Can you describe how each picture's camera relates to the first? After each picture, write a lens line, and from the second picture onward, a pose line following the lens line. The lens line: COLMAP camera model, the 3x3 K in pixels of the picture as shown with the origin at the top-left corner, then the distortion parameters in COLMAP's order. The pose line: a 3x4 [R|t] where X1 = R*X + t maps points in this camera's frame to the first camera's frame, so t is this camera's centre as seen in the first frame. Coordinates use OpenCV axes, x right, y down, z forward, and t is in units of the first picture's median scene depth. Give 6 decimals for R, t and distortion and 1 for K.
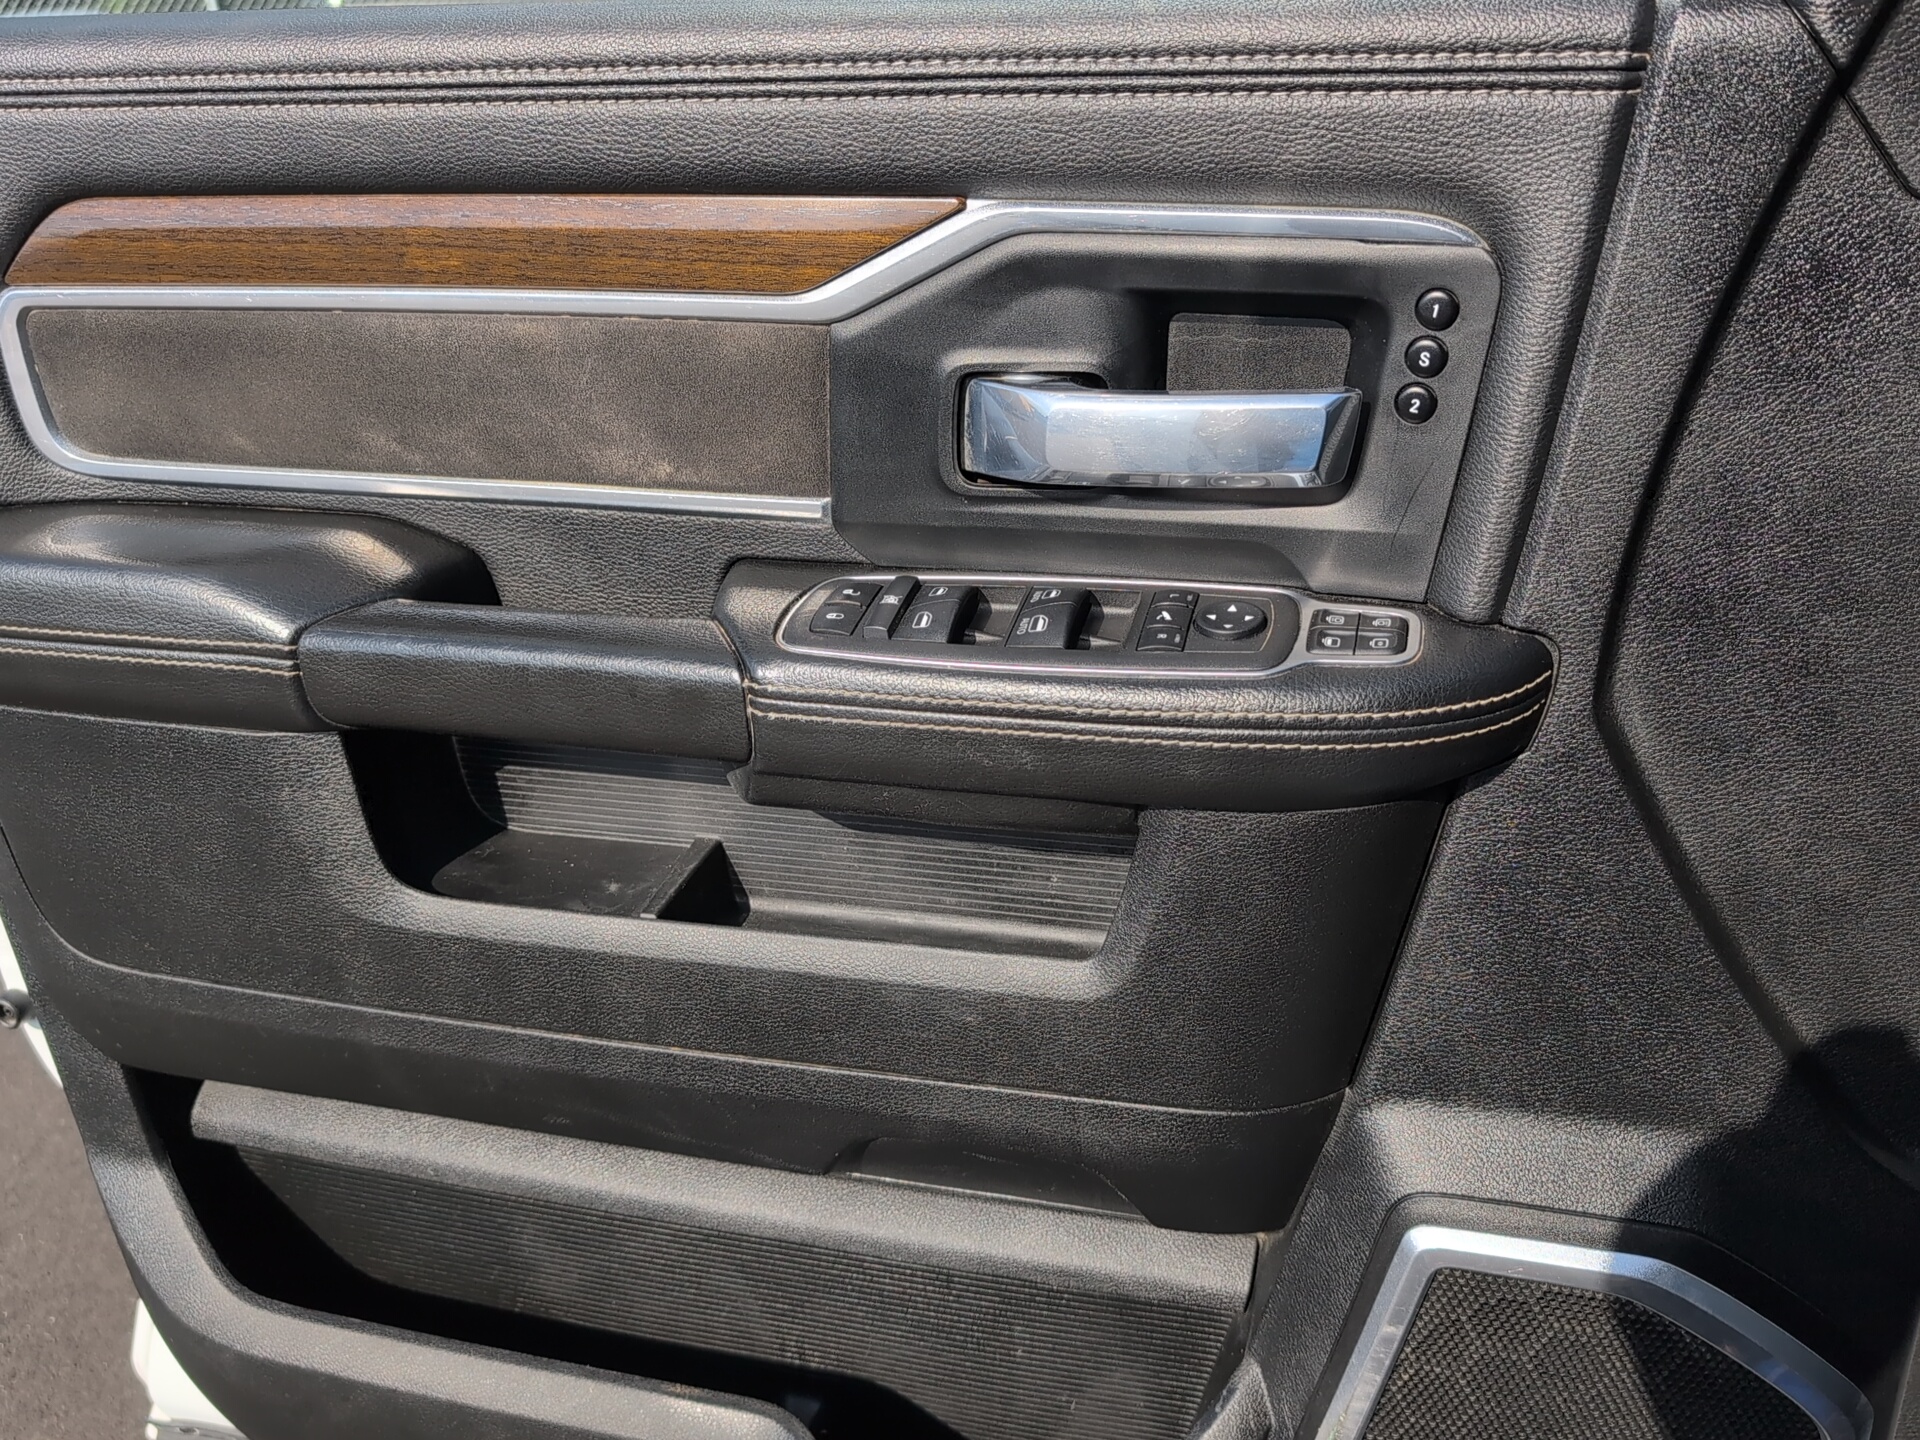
lens RADIAL K [[1648.6, 0, 960.0], [0, 1648.6, 720.0], [0, 0, 1]] dist [0.205330, -0.784881]
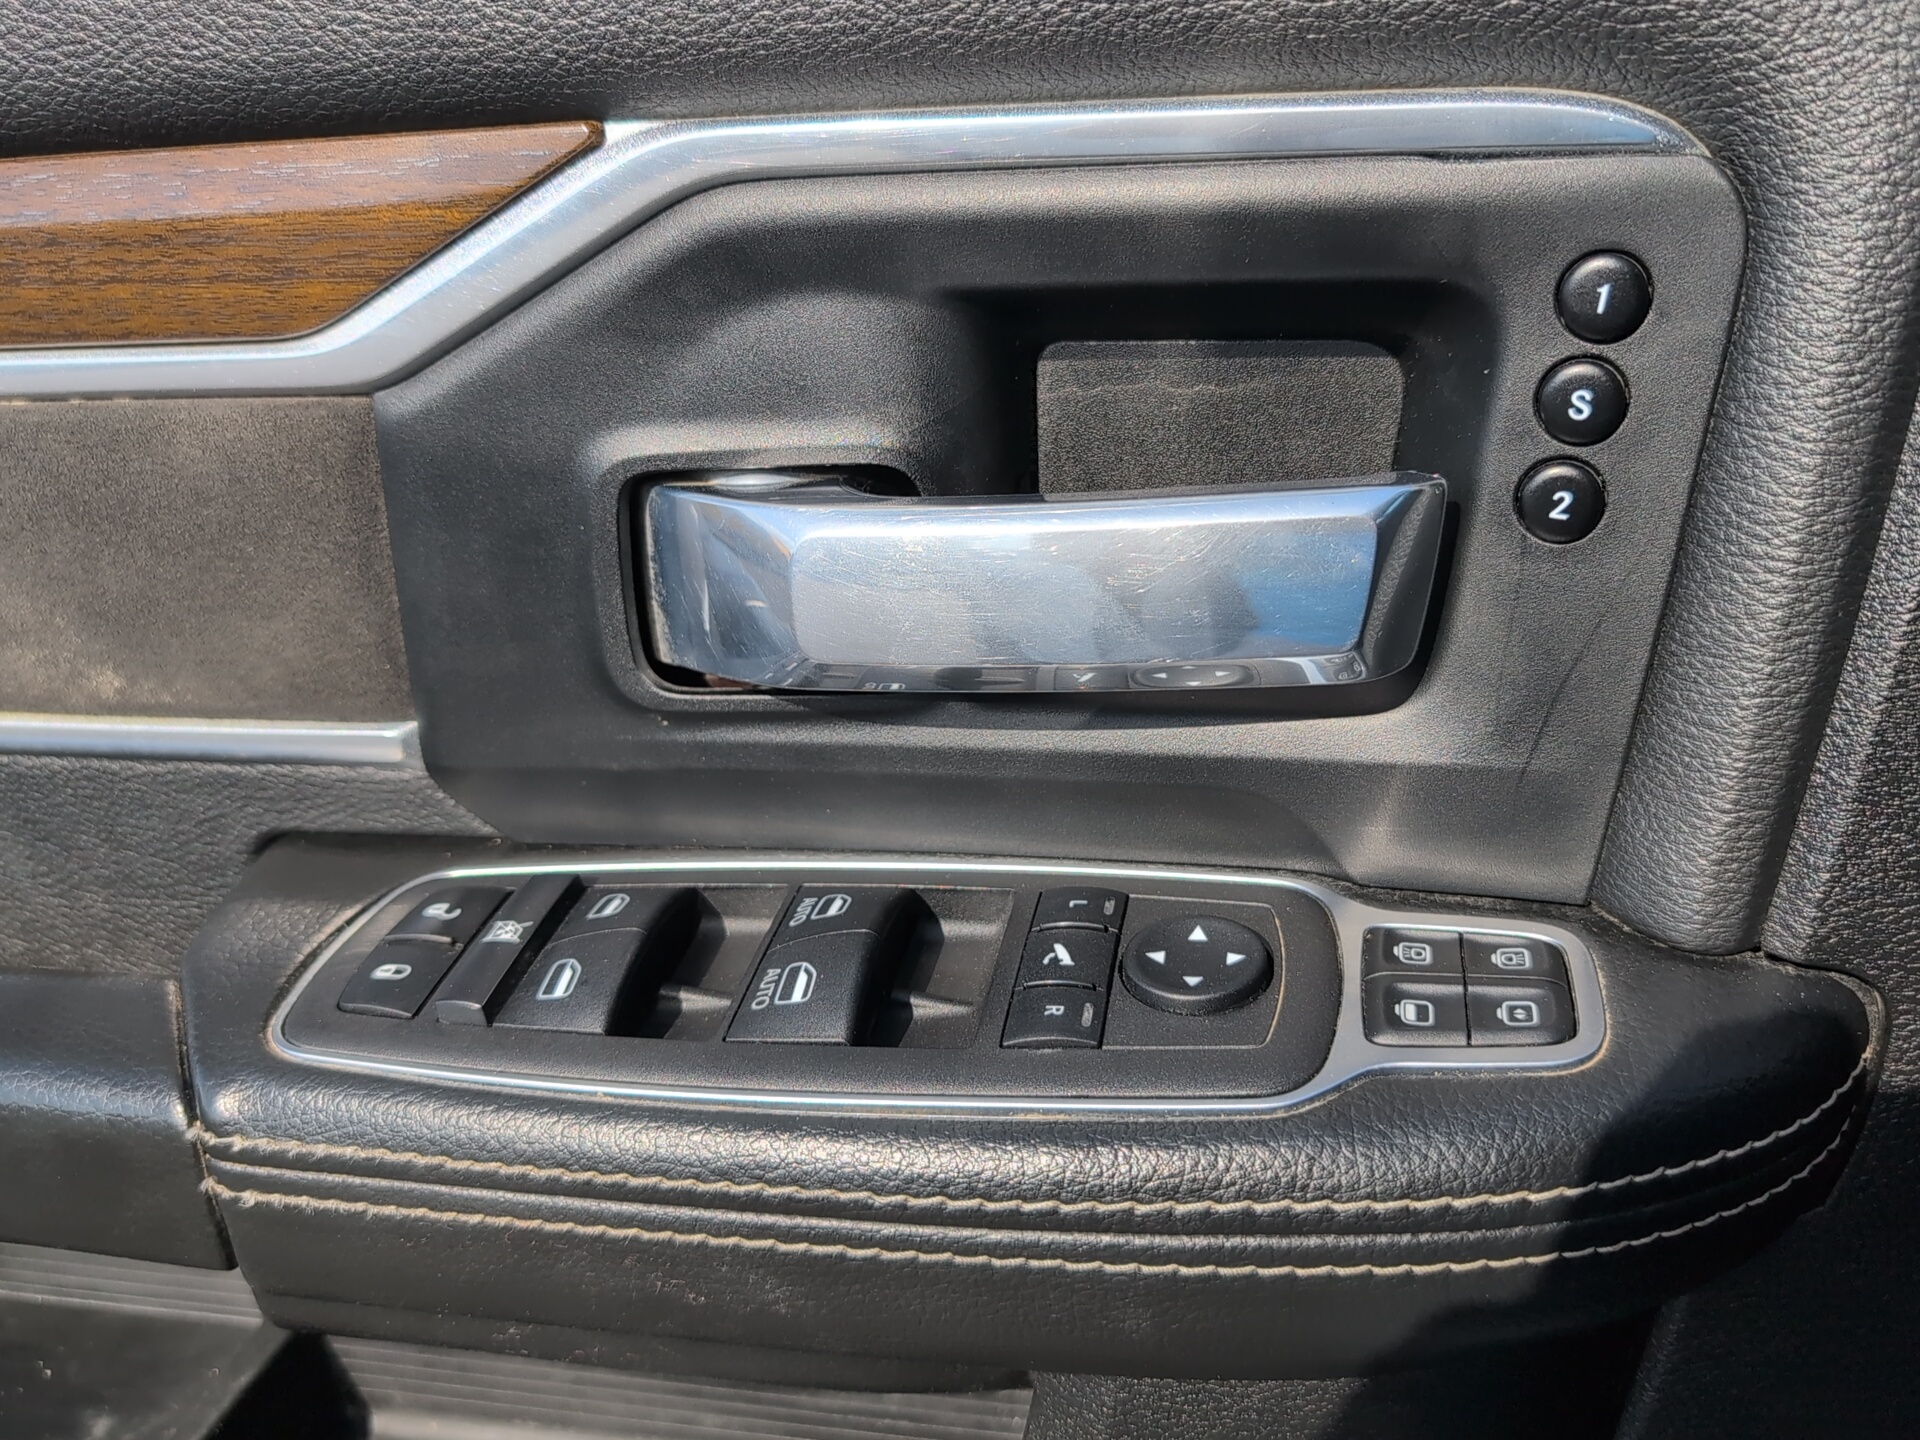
lens RADIAL K [[1504.7, 0, 971.2], [0, 1504.7, 716.7], [0, 0, 1]] dist [0.006587, -0.004683]
pose [[0.998152, -0.045006, 0.040841, 0.084221], [0.047655, 0.996655, -0.066386, -0.104822], [-0.037716, 0.068209, 0.996958, 0.566819]]
